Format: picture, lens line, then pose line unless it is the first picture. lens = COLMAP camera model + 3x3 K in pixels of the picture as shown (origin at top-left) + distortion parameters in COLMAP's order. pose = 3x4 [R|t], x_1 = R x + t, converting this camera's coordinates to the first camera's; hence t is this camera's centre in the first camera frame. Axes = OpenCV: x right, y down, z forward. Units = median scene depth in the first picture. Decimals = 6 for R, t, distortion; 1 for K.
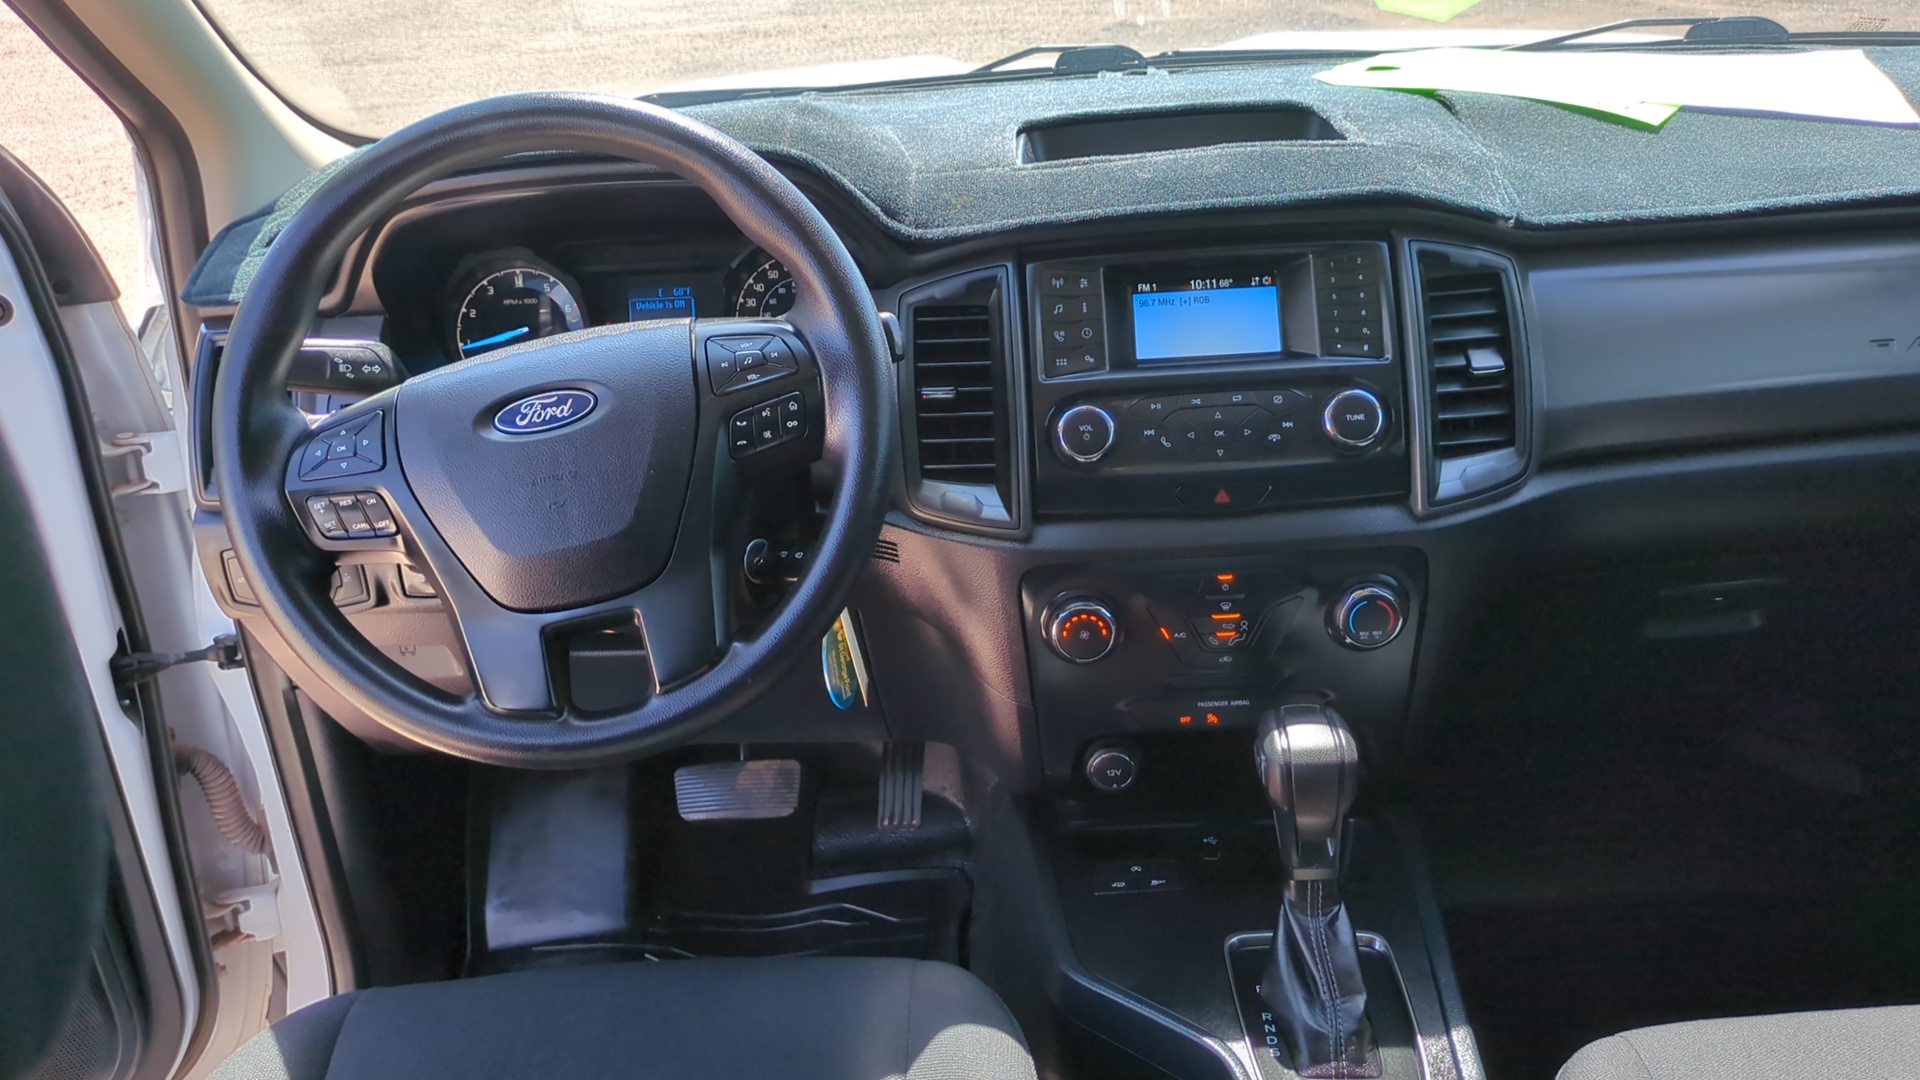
lens RADIAL K [[1644.4, 0, 955.7], [0, 1644.4, 534.5], [0, 0, 1]] dist [0.054586, -0.060093]
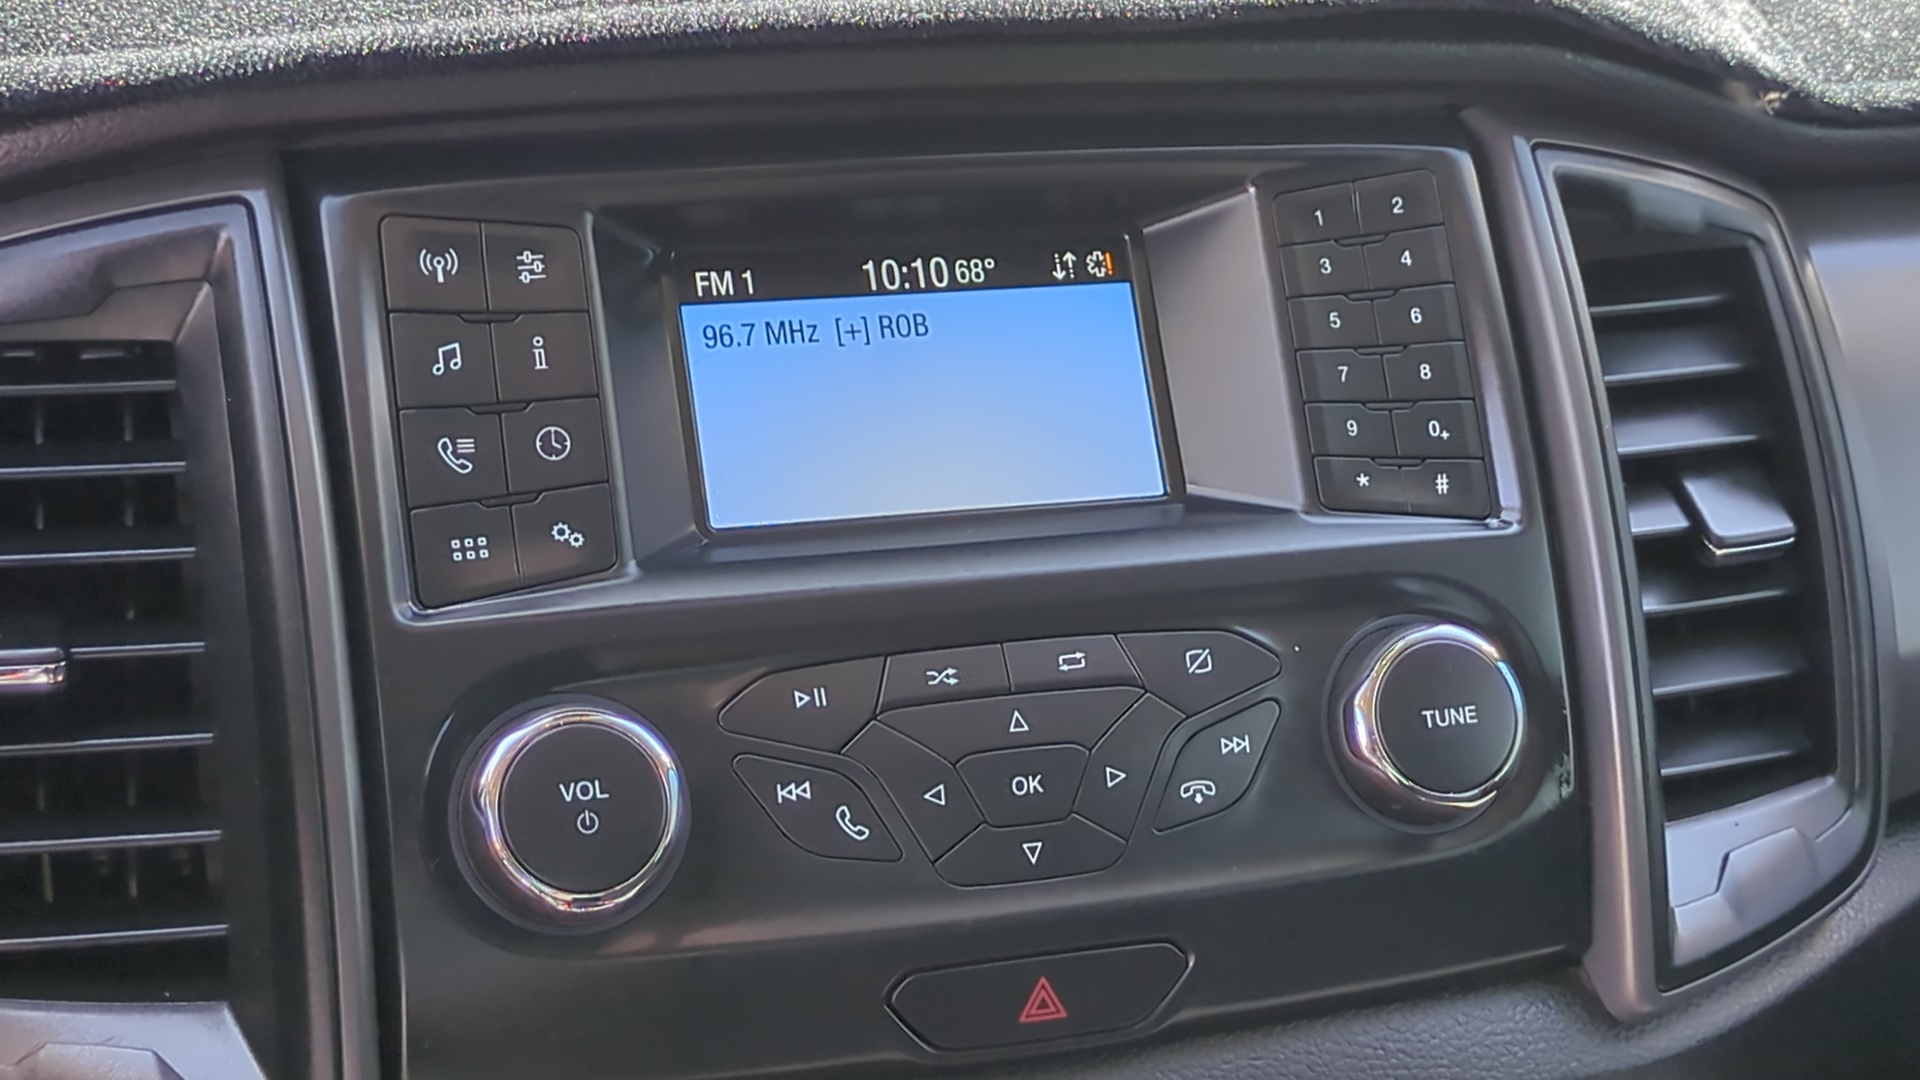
lens RADIAL K [[3268.1, 0, 975.5], [0, 3268.1, 534.8], [0, 0, 1]] dist [0.049664, 0.000000]
pose [[0.934220, -0.021420, 0.356054, -0.051881], [0.043340, 0.997616, -0.053701, -0.073306], [-0.354055, 0.065600, 0.932921, 0.451392]]
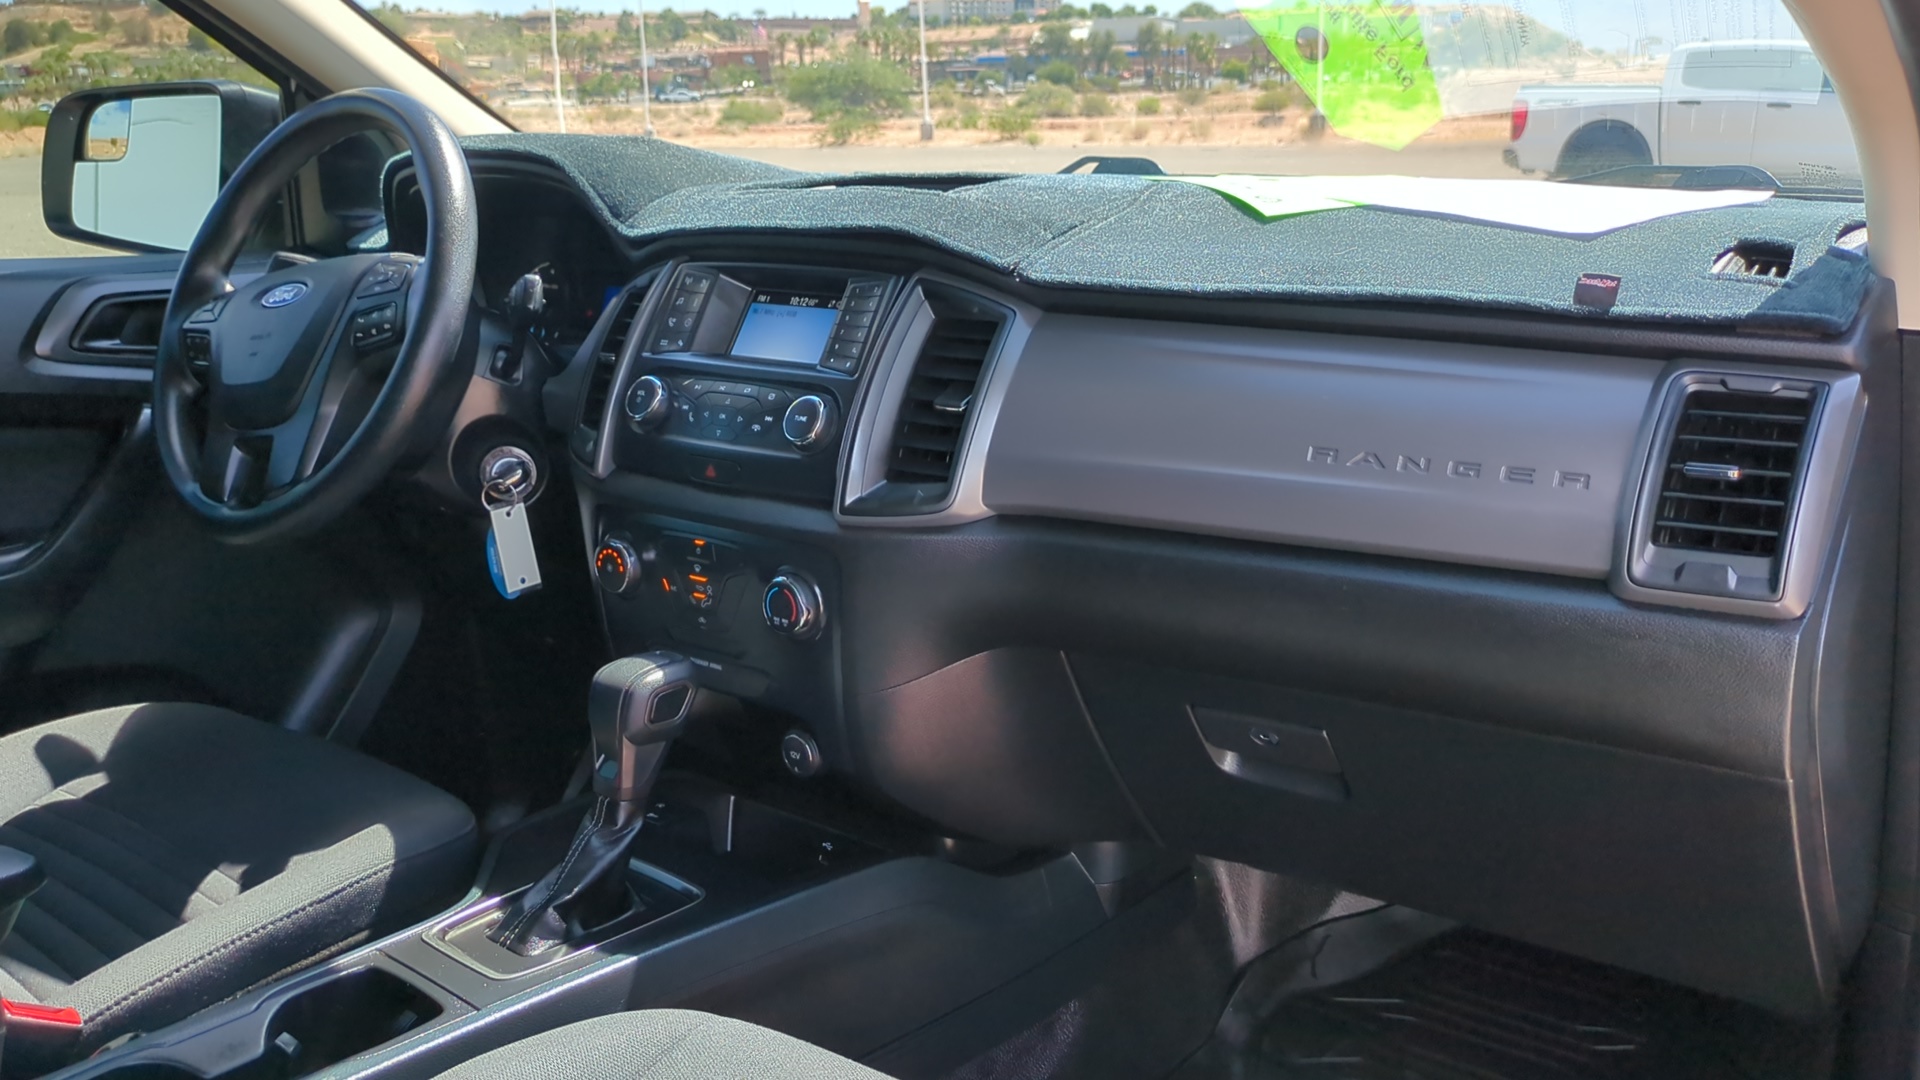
lens RADIAL K [[1644.4, 0, 954.1], [0, 1644.4, 544.6], [0, 0, 1]] dist [0.054586, -0.060093]
pose [[0.775128, 0.202191, -0.598578, 0.959167], [-0.280484, 0.959056, -0.039256, 0.022715], [0.566133, 0.198320, 0.800102, 0.194868]]
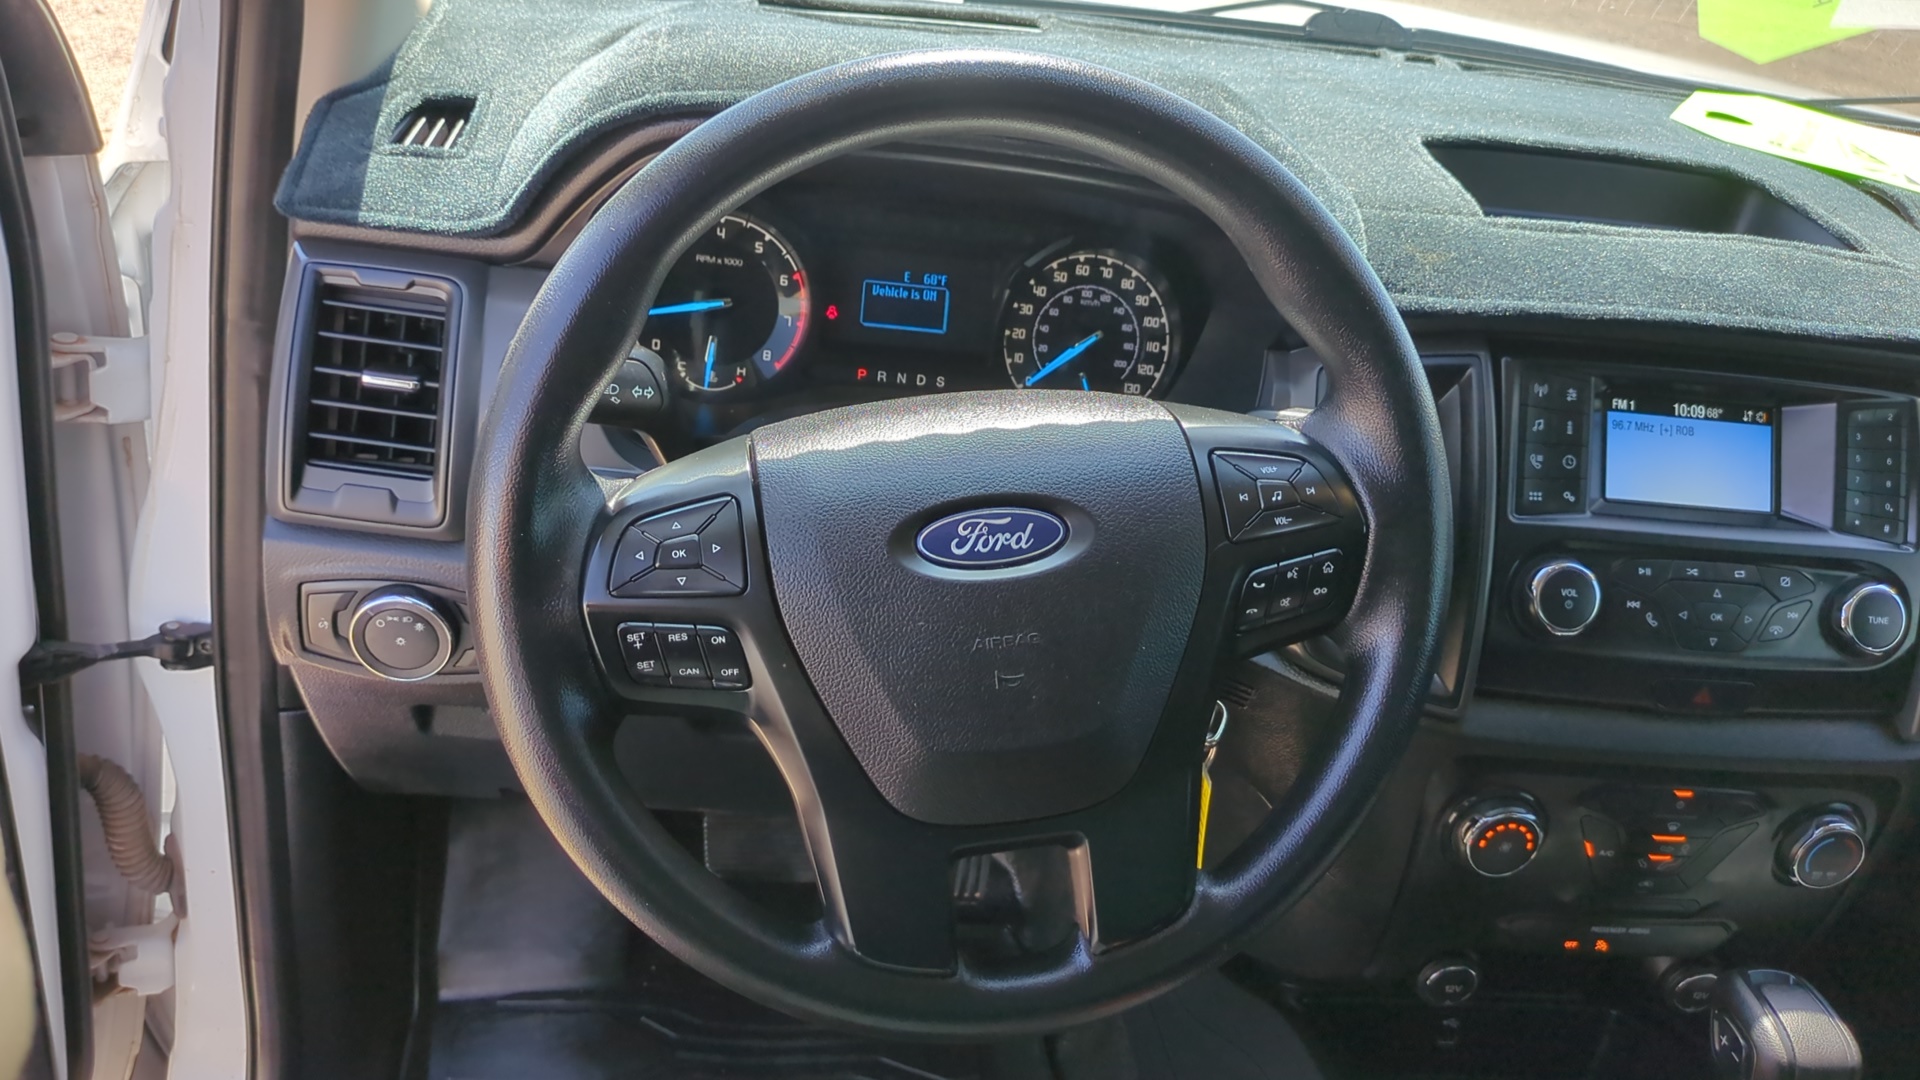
lens RADIAL K [[1644.4, 0, 962.6], [0, 1644.4, 533.5], [0, 0, 1]] dist [0.054586, -0.060093]
pose [[0.969956, 0.118536, 0.212450, -0.351688], [-0.138244, 0.987130, 0.080395, -0.111861], [-0.200186, -0.107350, 0.973859, 0.301271]]
